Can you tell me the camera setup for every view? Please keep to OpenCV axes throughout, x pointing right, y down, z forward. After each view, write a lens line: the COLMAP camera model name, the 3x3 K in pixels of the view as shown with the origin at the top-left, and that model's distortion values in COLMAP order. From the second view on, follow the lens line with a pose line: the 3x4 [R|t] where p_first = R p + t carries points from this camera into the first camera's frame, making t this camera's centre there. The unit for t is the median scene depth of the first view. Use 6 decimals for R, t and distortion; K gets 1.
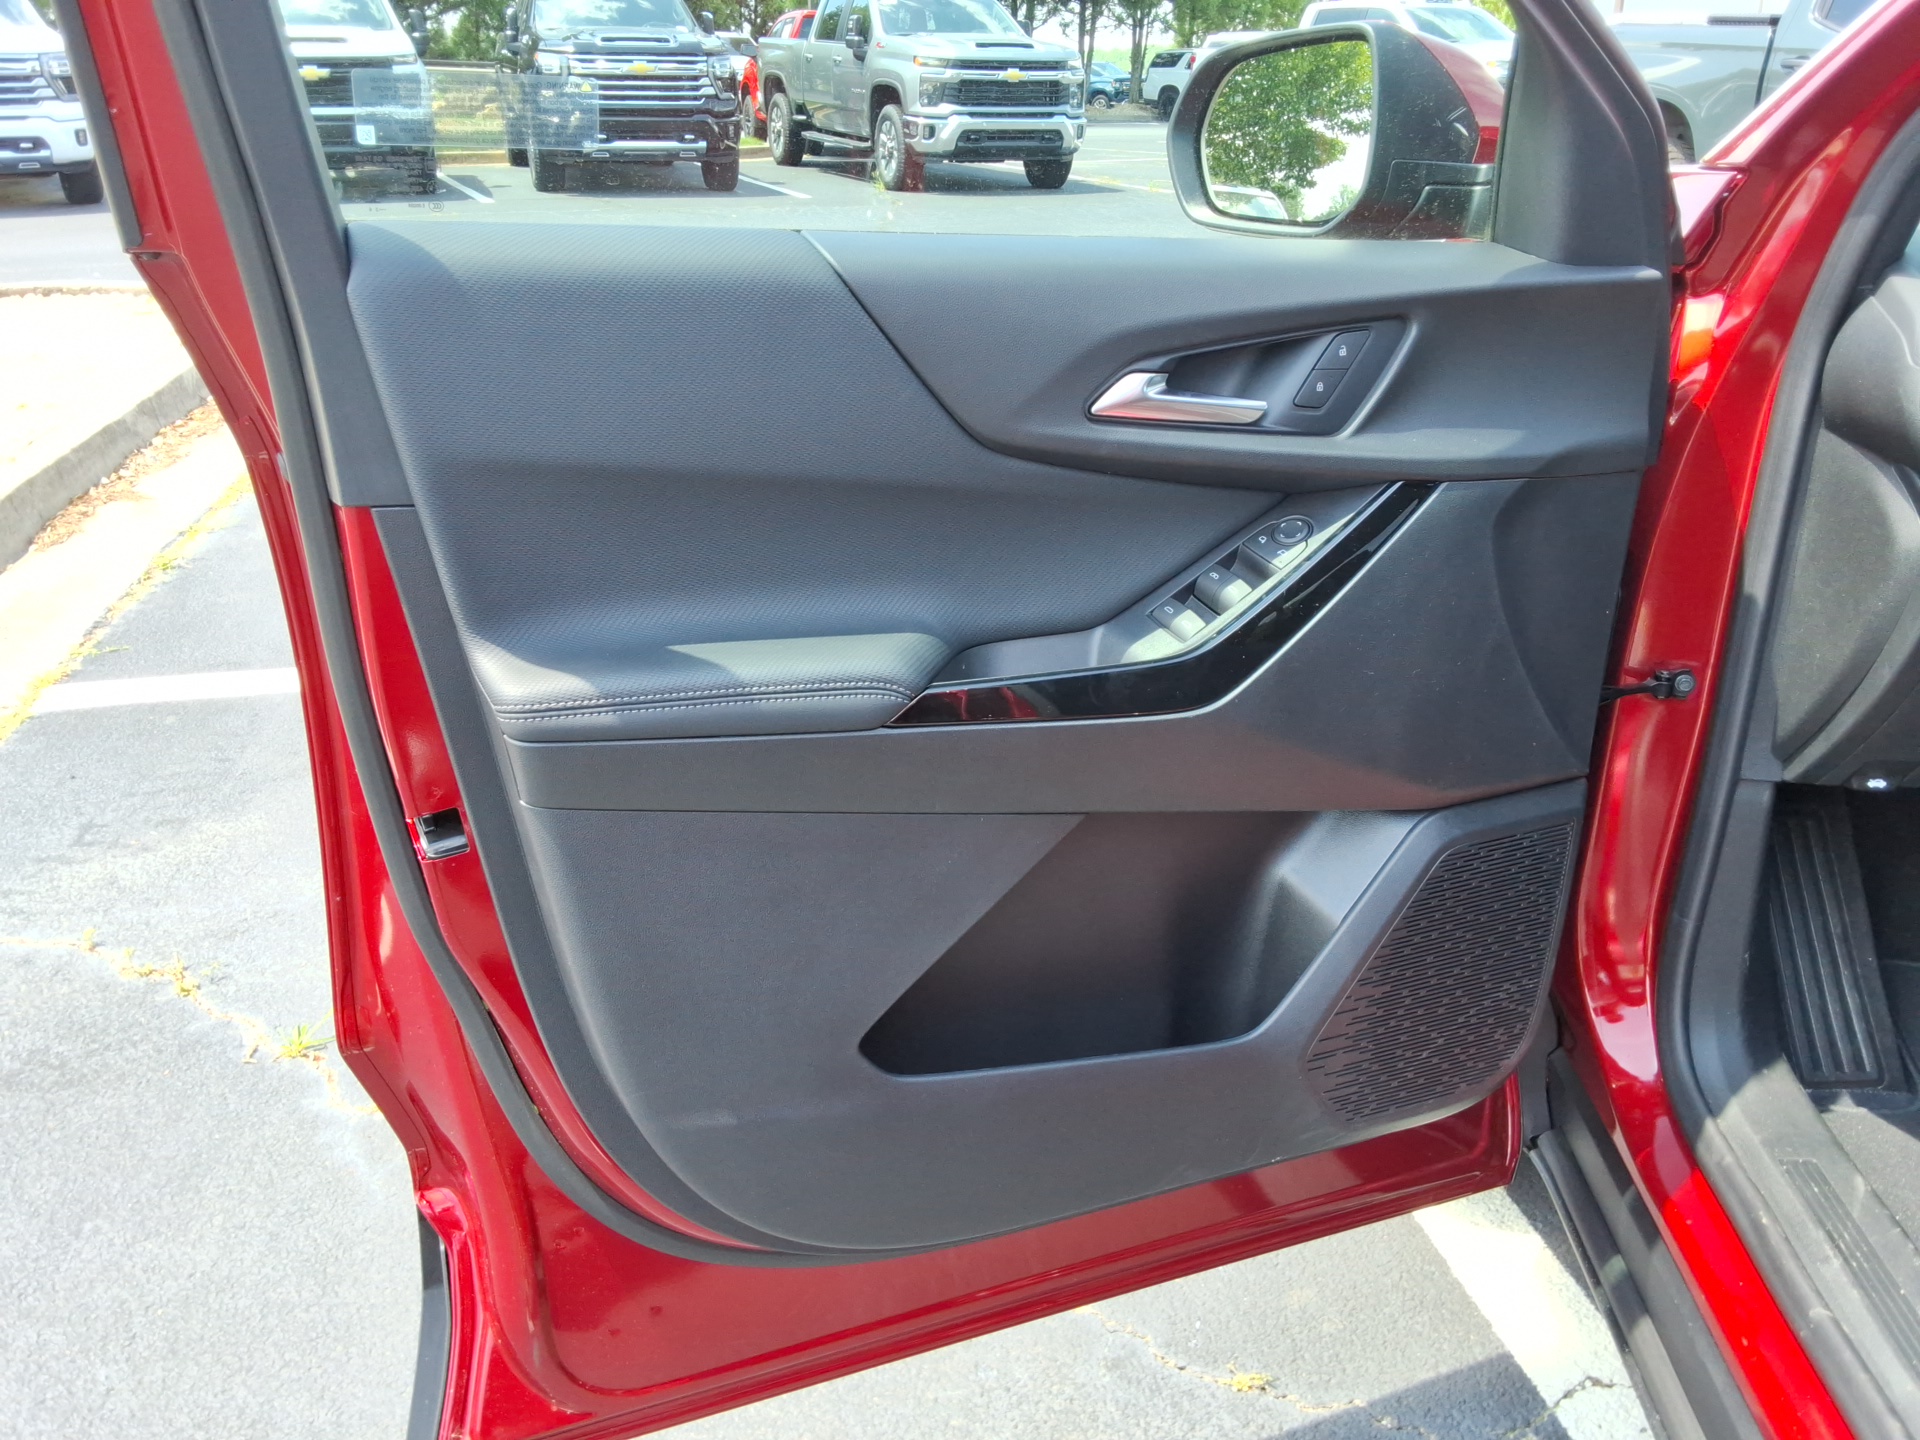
lens RADIAL K [[1551.2, 0, 972.7], [0, 1551.2, 693.9], [0, 0, 1]] dist [0.101787, -0.162492]
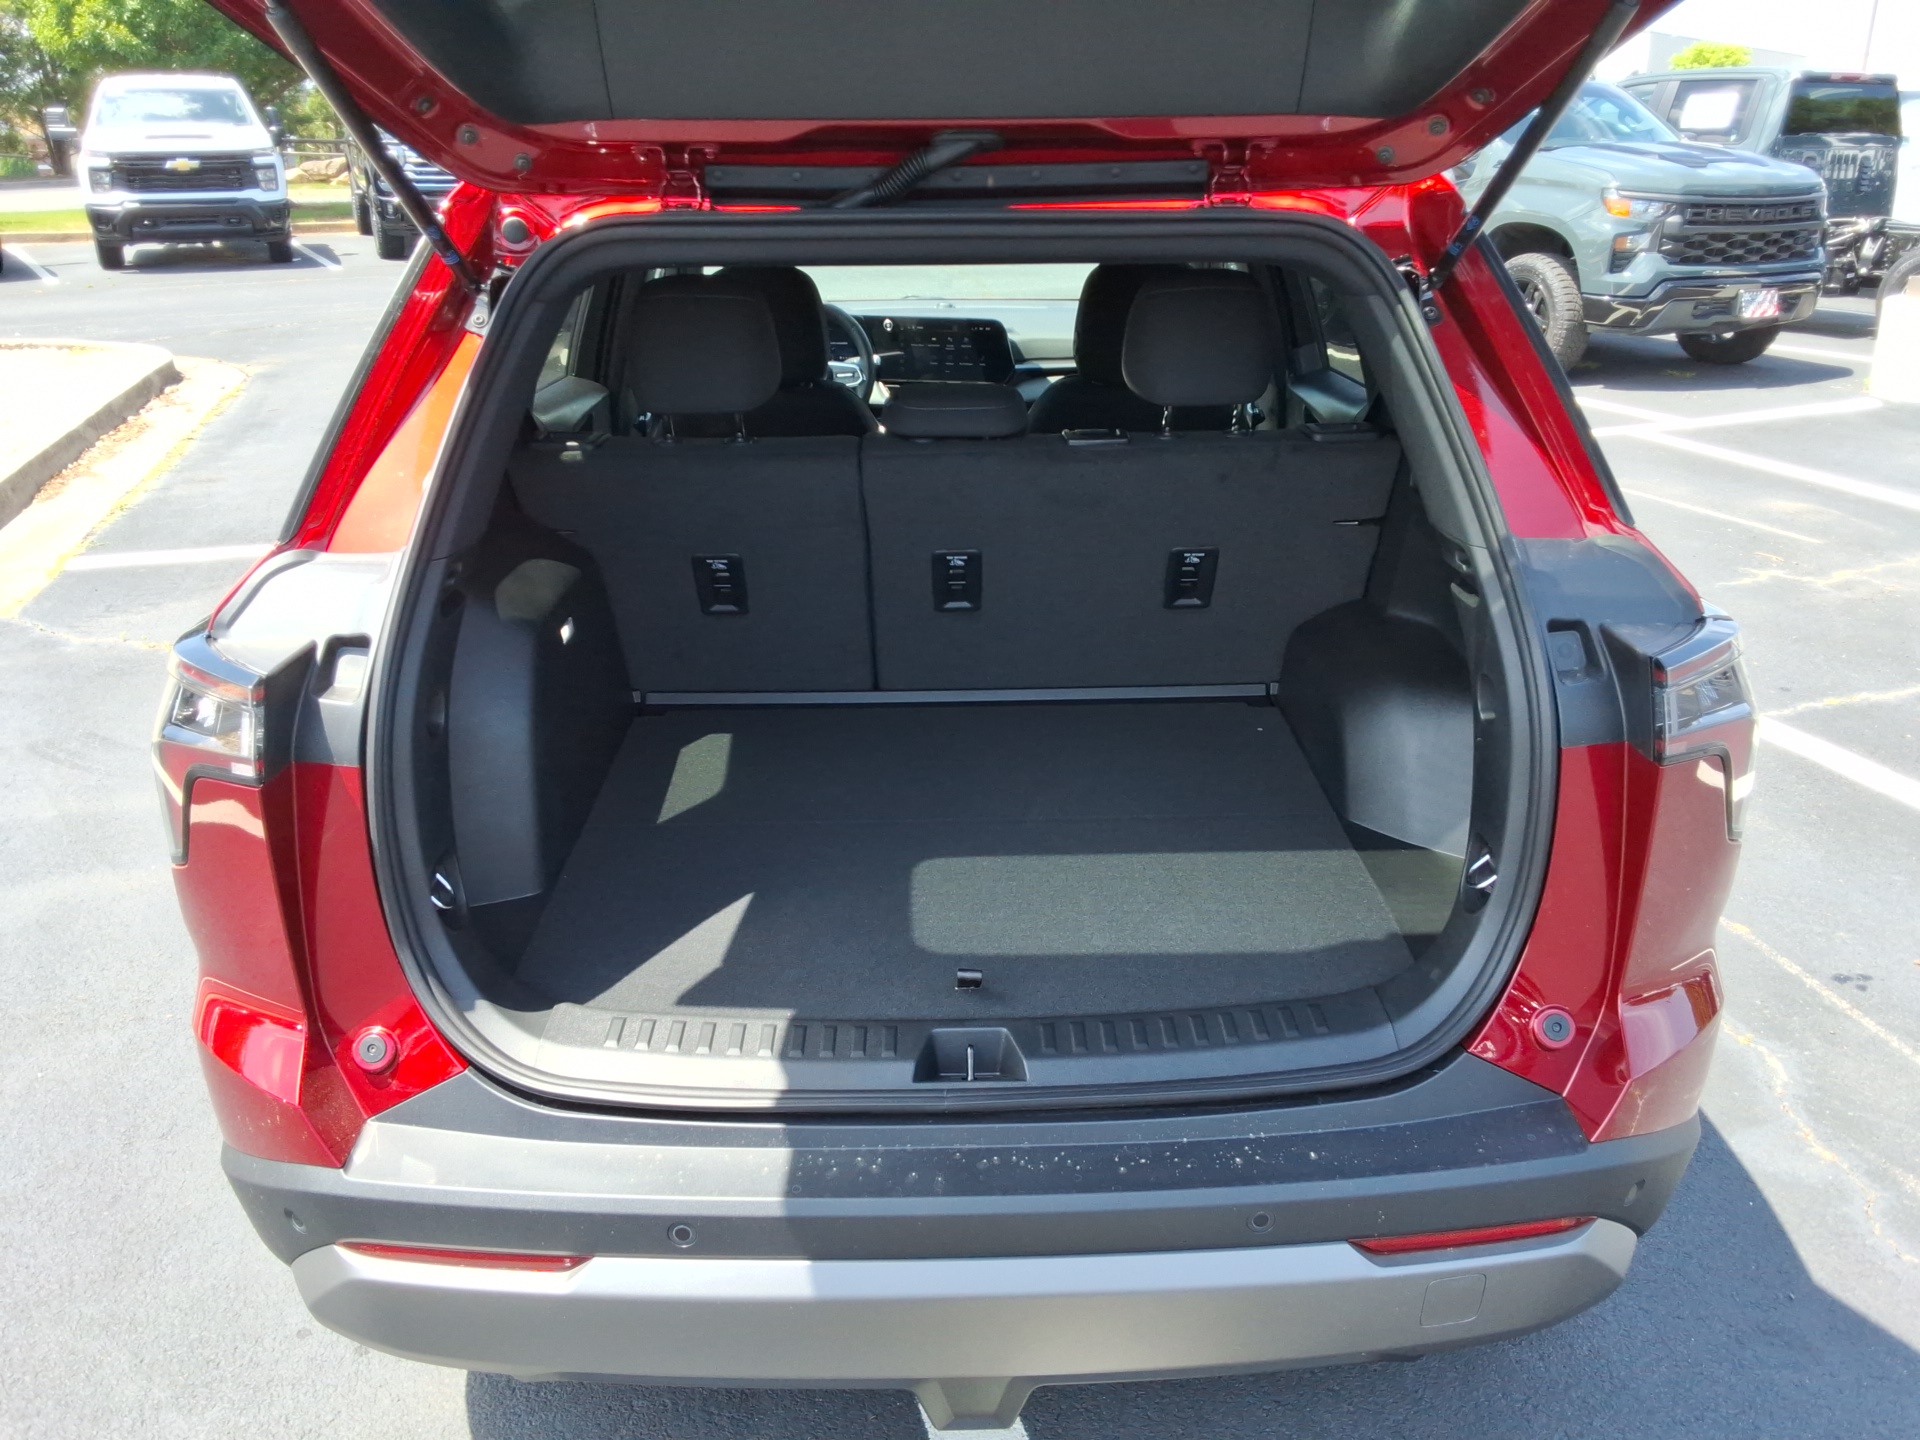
lens RADIAL K [[1551.2, 0, 972.7], [0, 1551.2, 693.9], [0, 0, 1]] dist [0.101787, -0.162492]
pose [[0.997021, -0.026082, 0.072580, 0.068638], [0.028205, 0.999199, -0.028376, 0.049934], [-0.071782, 0.030339, 0.996959, -0.190862]]
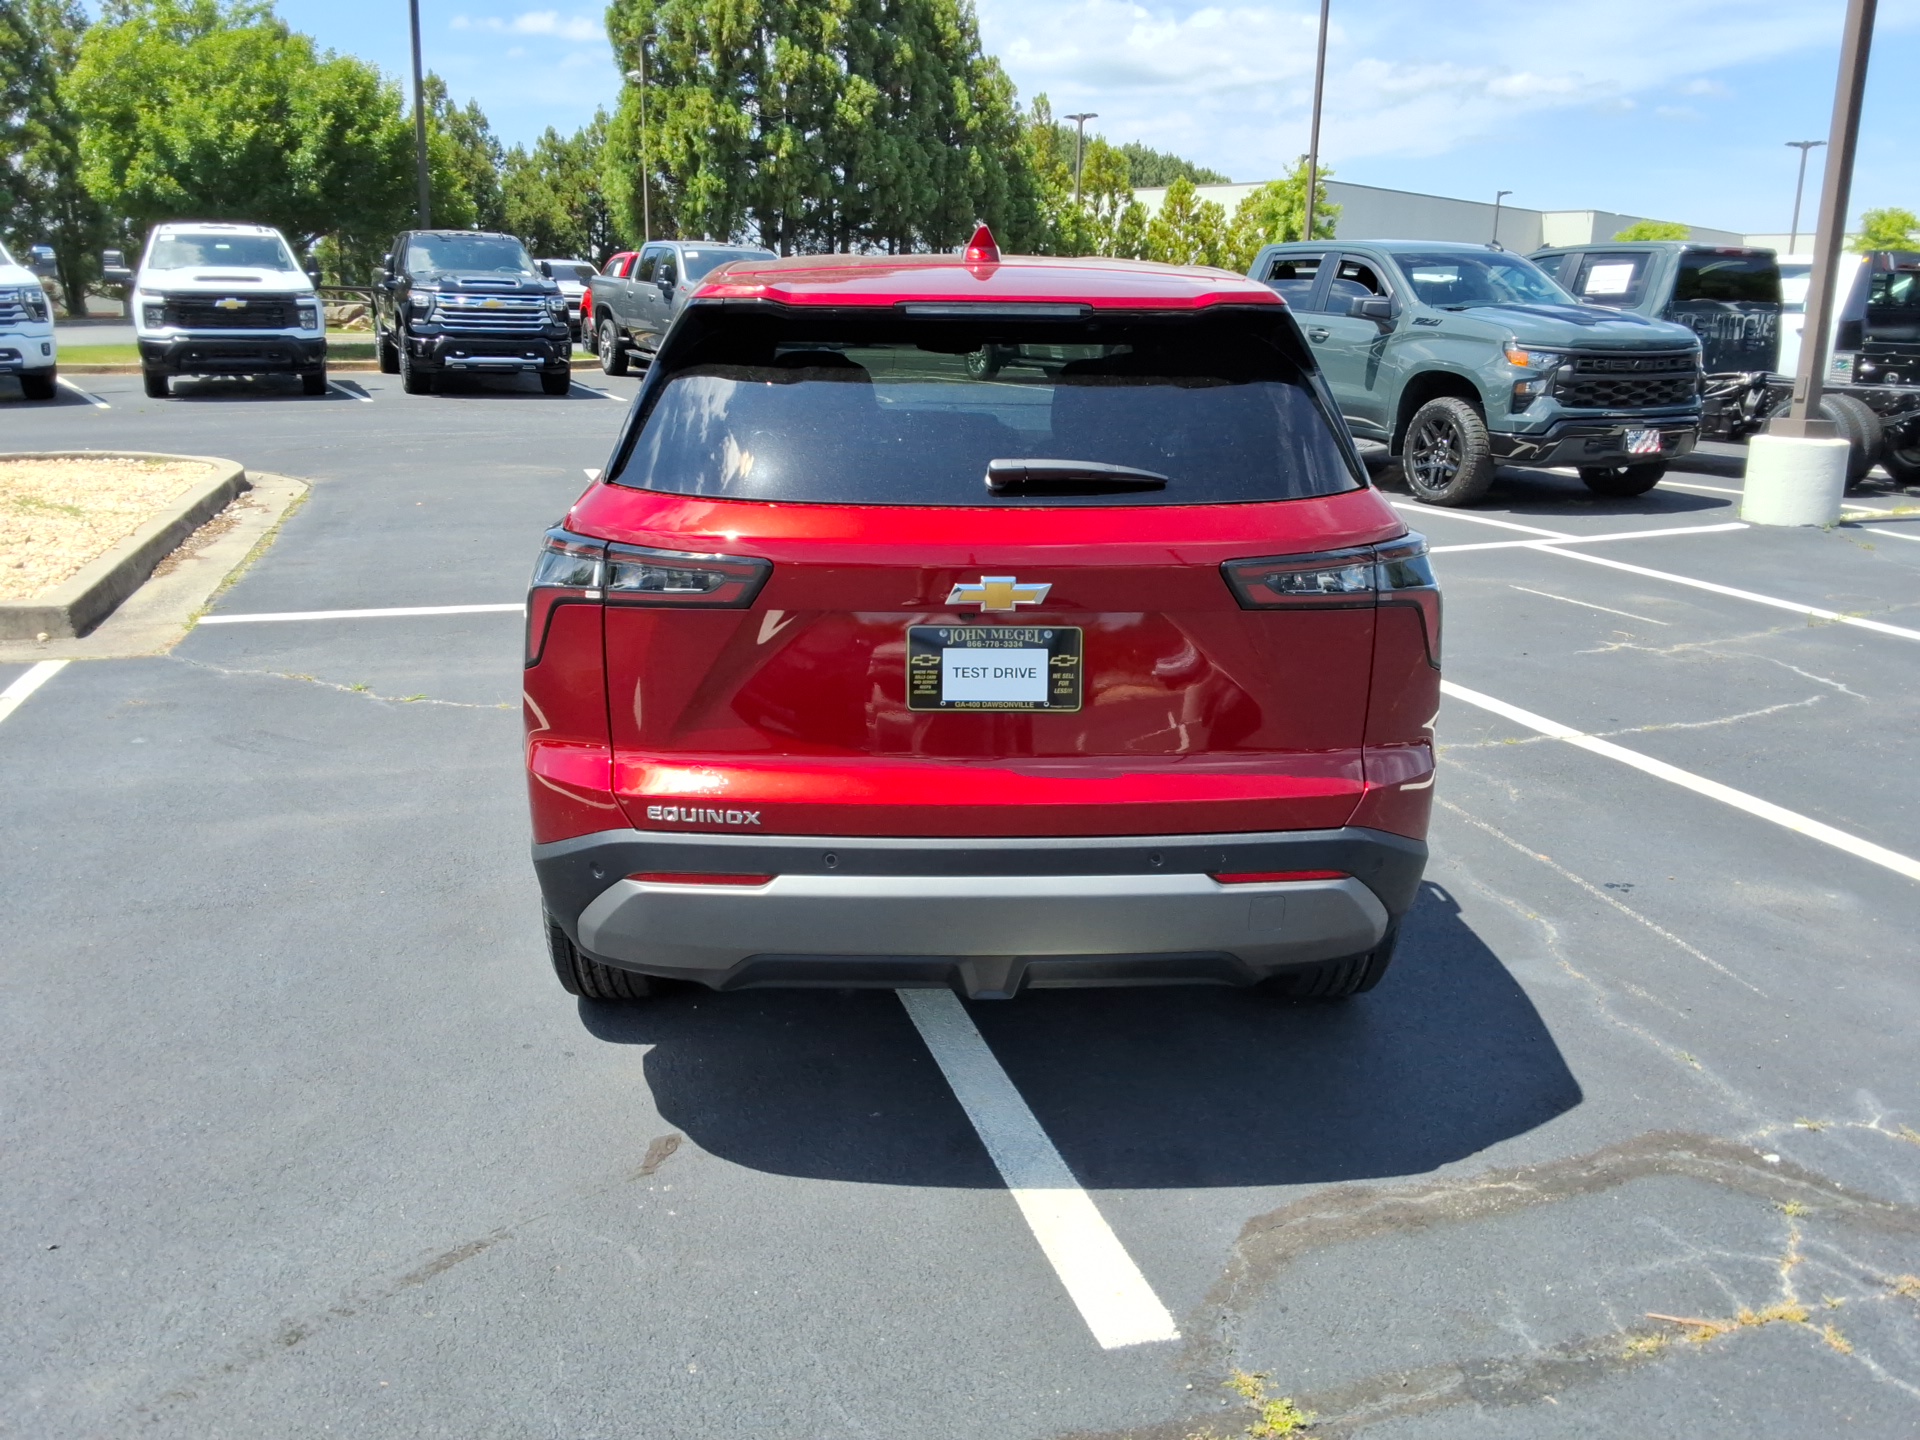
lens RADIAL K [[1551.2, 0, 972.7], [0, 1551.2, 693.9], [0, 0, 1]] dist [0.101787, -0.162492]
pose [[0.995627, -0.007000, 0.093157, 0.057135], [0.018335, 0.992436, -0.121389, 0.081967], [-0.091603, 0.122566, 0.988224, -0.261310]]
